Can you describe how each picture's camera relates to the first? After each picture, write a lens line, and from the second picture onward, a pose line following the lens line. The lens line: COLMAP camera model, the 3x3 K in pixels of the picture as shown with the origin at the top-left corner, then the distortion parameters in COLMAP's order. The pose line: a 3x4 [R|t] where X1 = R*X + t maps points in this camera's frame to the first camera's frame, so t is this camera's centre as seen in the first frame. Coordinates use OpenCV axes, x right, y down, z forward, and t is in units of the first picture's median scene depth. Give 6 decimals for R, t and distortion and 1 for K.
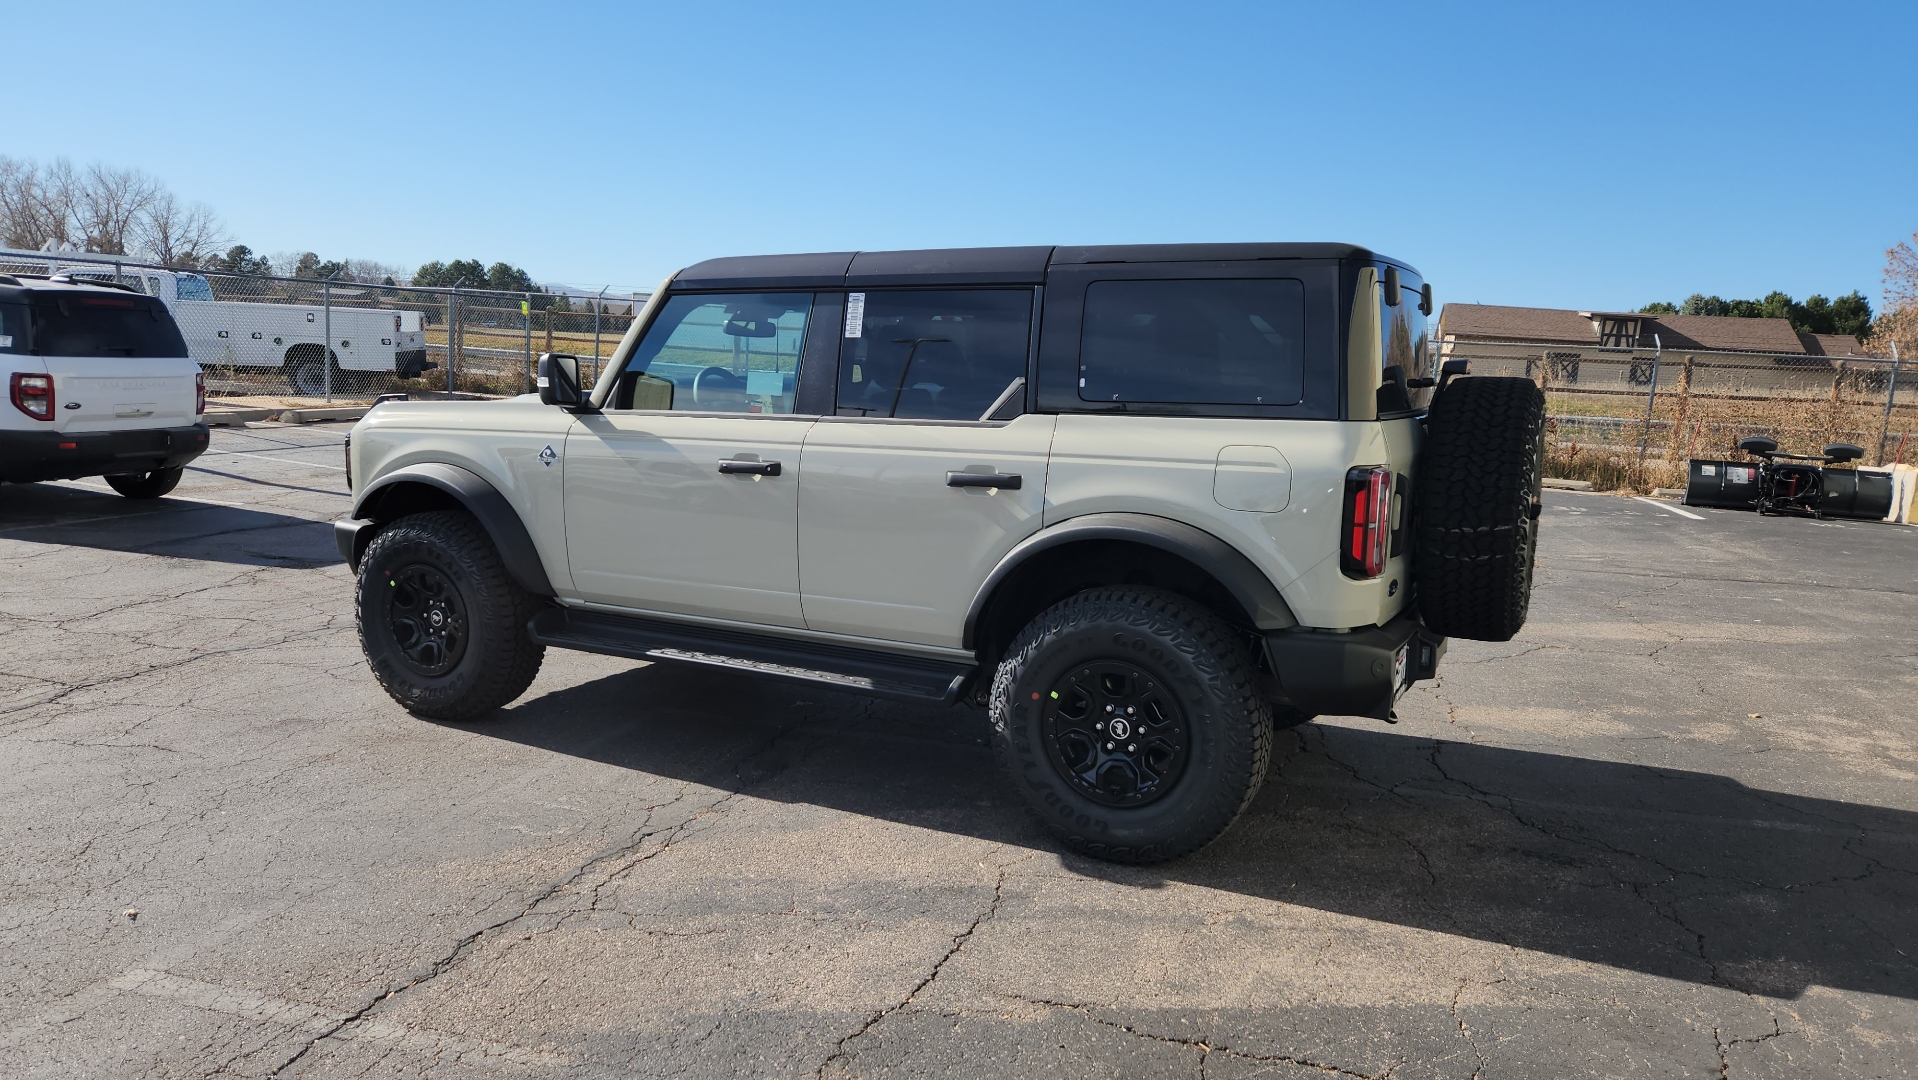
lens RADIAL K [[1277.5, 0, 932.3], [0, 1277.5, 539.6], [0, 0, 1]] dist [0.071147, -0.056526]
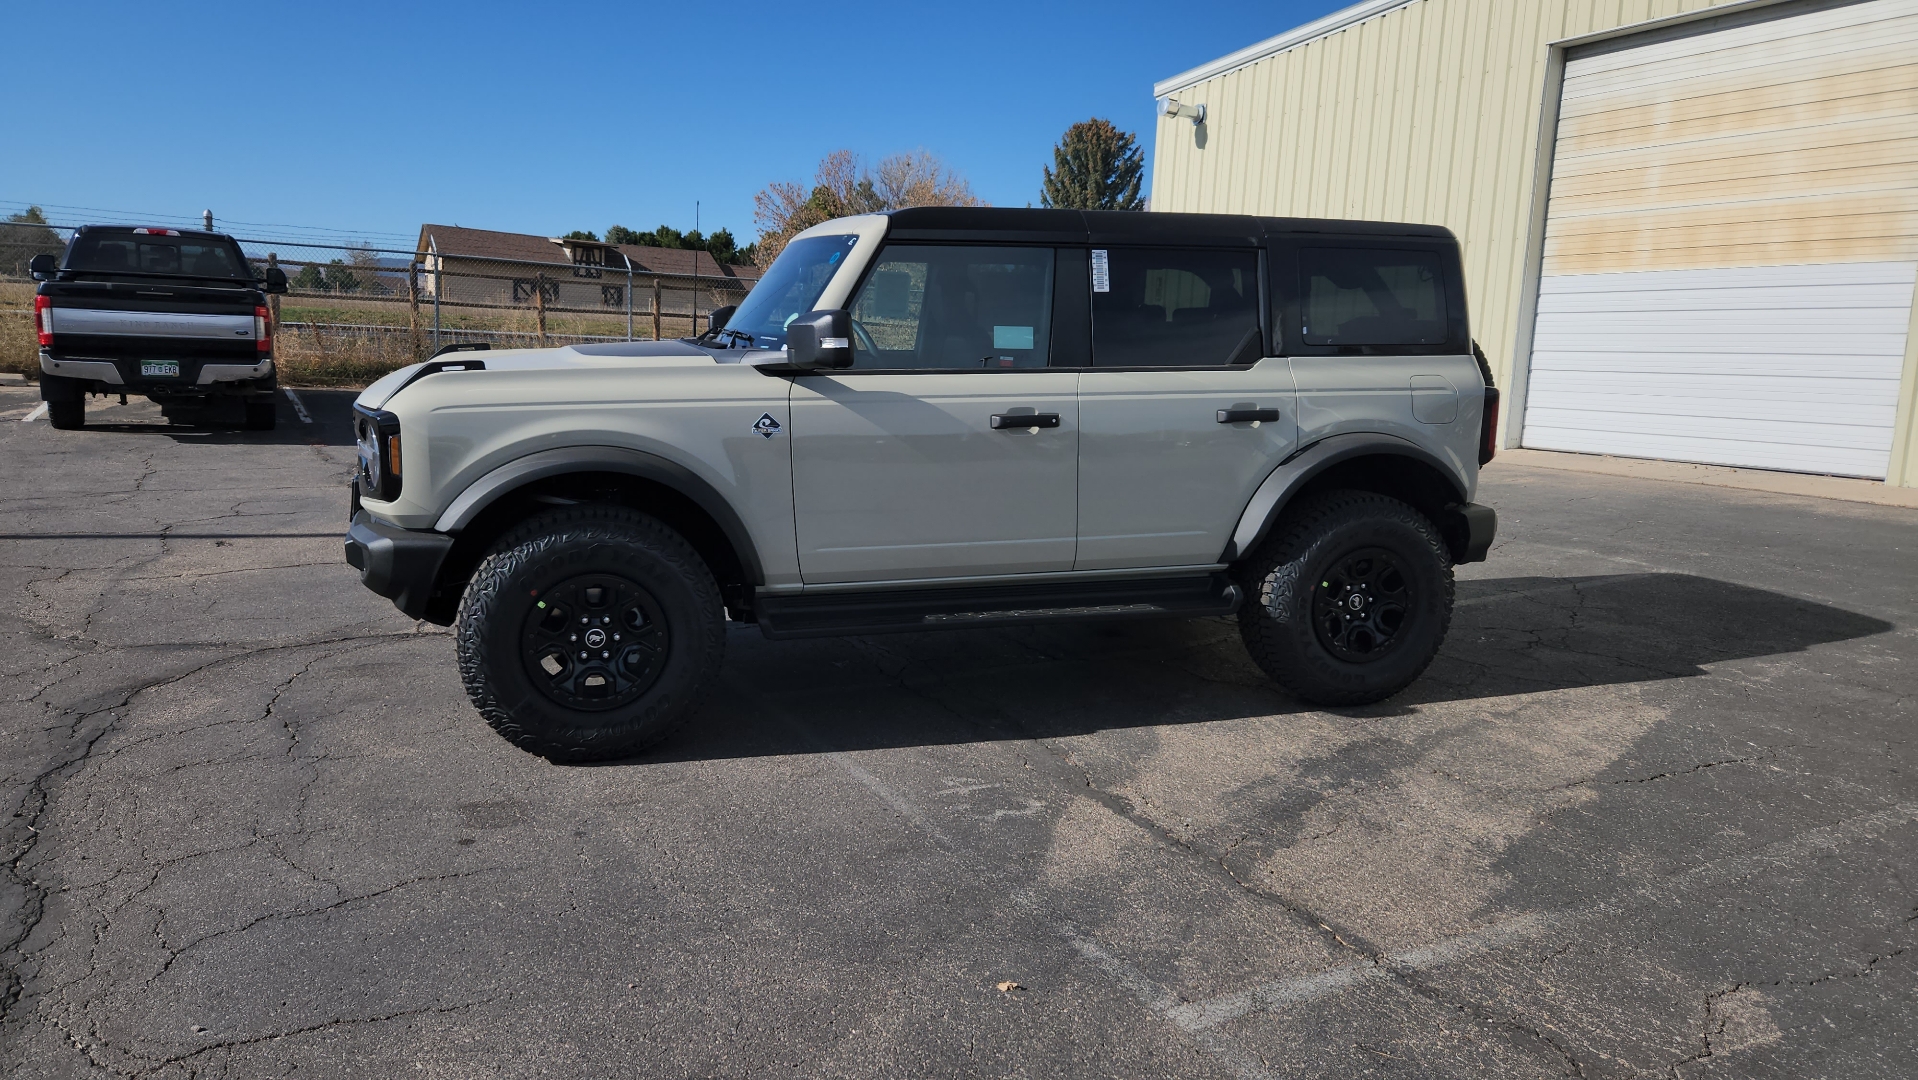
lens RADIAL K [[1278.1, 0, 911.4], [0, 1278.1, 529.5], [0, 0, 1]] dist [0.077291, -0.063117]
pose [[0.714693, -0.128614, 0.687512, -0.938215], [0.092144, 0.991694, 0.089731, -0.072121], [-0.693342, -0.000780, 0.720608, 0.338900]]
